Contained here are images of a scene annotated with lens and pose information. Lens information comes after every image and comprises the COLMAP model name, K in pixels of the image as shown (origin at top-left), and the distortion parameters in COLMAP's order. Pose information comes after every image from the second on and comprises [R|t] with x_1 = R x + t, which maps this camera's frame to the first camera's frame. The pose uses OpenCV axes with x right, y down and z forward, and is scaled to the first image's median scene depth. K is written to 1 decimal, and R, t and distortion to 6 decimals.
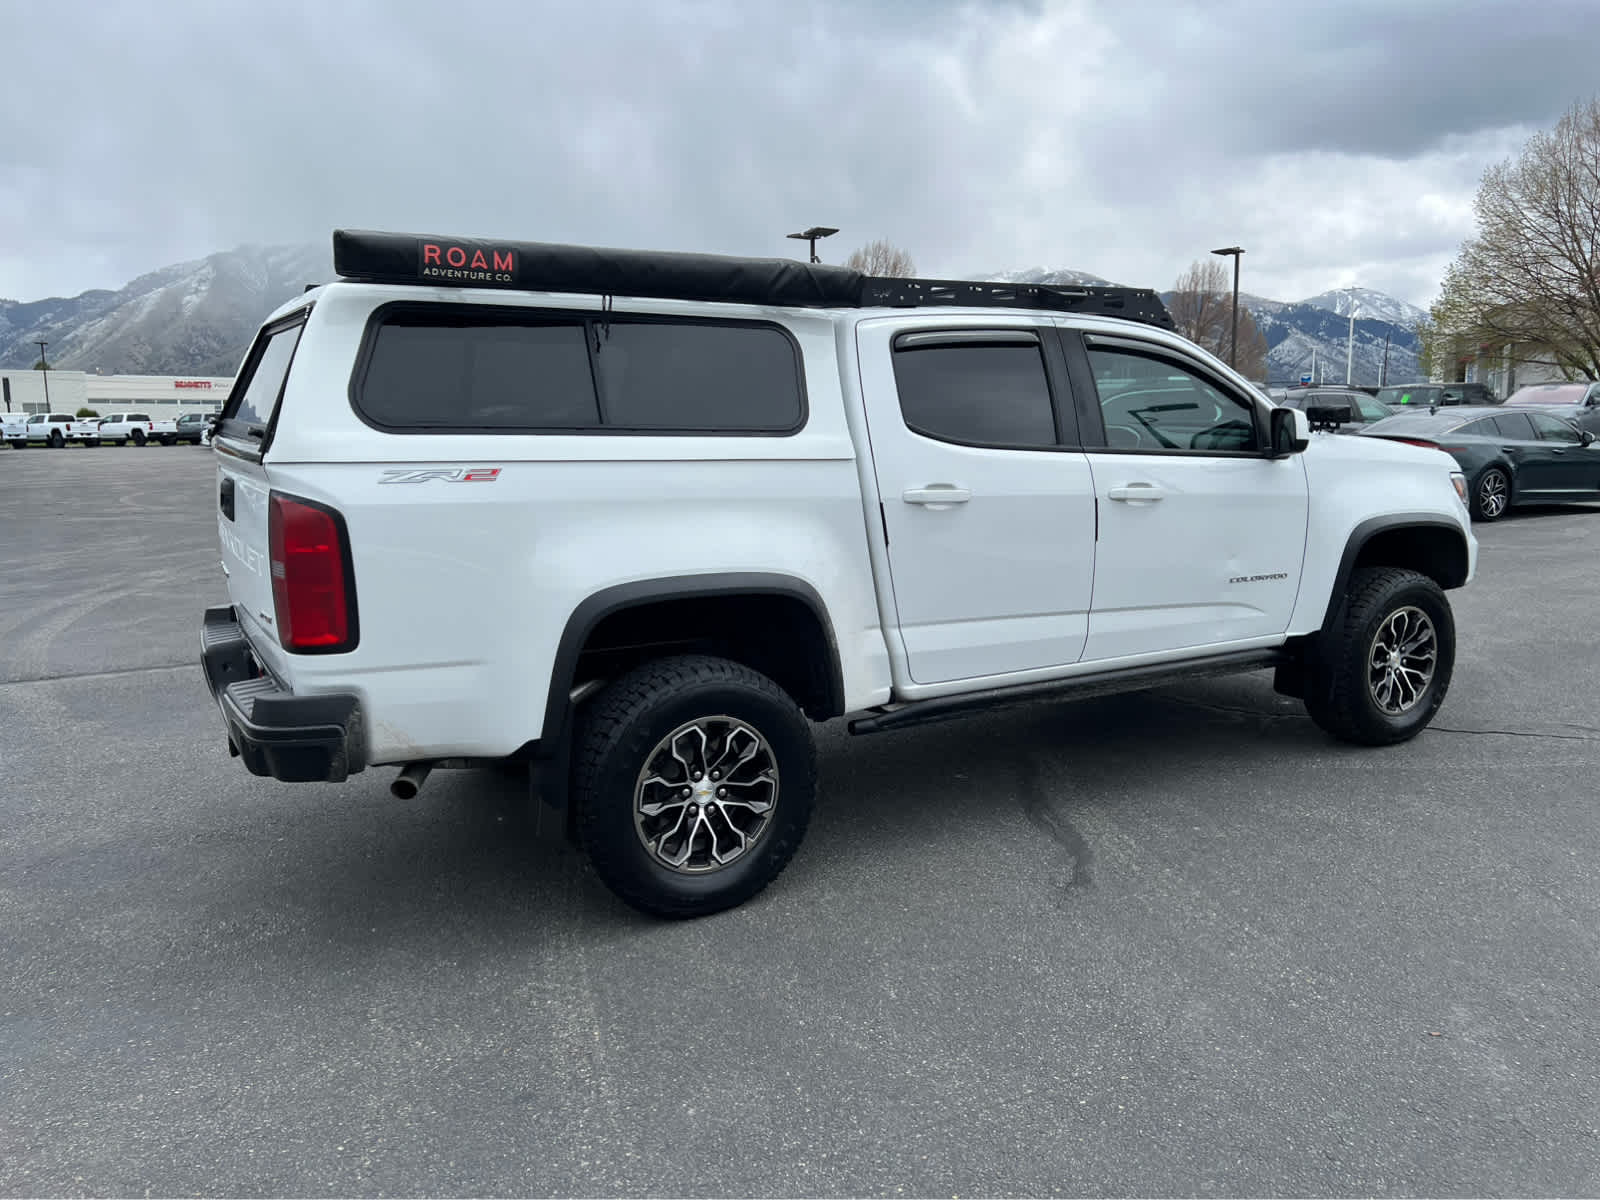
lens RADIAL K [[1206.9, 0, 804.1], [0, 1206.9, 610.8], [0, 0, 1]] dist [0.058844, -0.064080]
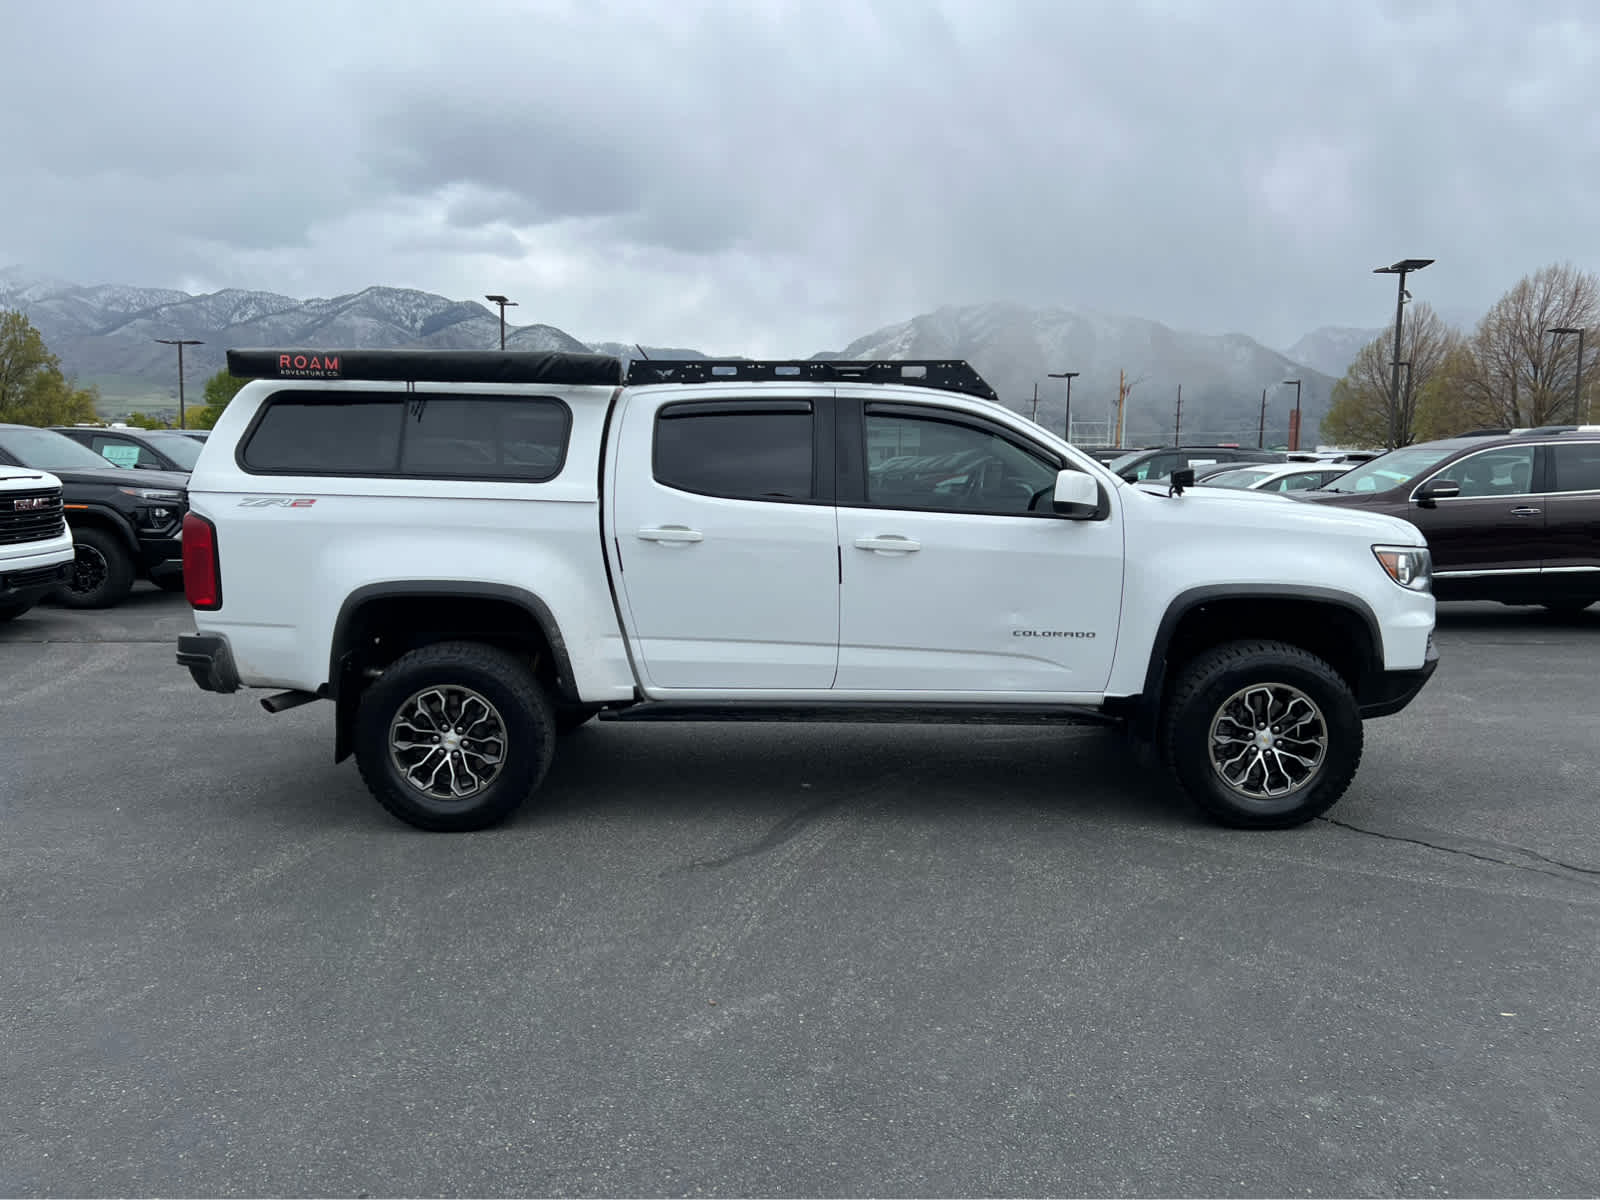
lens RADIAL K [[1206.9, 0, 799.5], [0, 1206.9, 598.4], [0, 0, 1]] dist [0.058844, -0.064080]
pose [[0.856608, 0.074034, -0.510629, 0.804450], [-0.097365, 0.995066, -0.019065, -0.019011], [0.506698, 0.066049, 0.859590, 0.010831]]
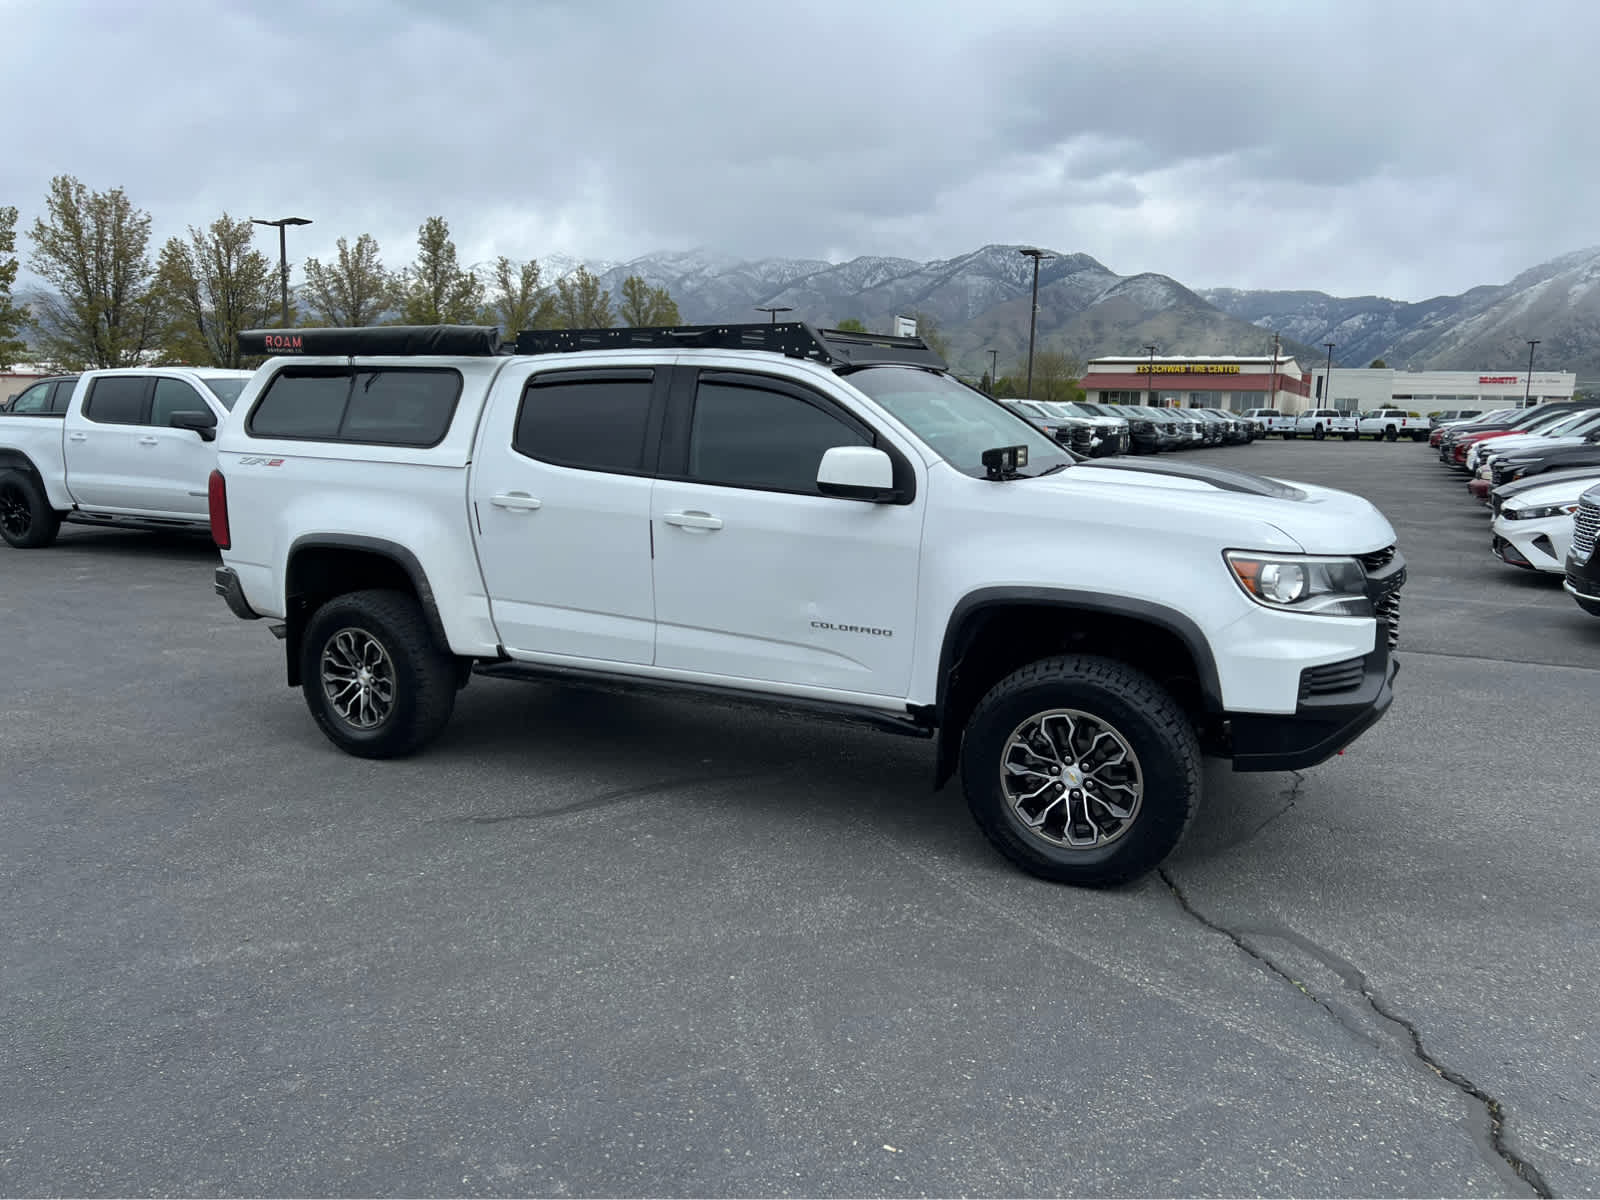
lens RADIAL K [[1206.9, 0, 811.8], [0, 1206.9, 601.8], [0, 0, 1]] dist [0.058844, -0.064080]
pose [[0.522135, 0.149385, -0.839678, 1.278228], [-0.151271, 0.985151, 0.081202, -0.133656], [0.839340, 0.084621, 0.536980, 0.548464]]
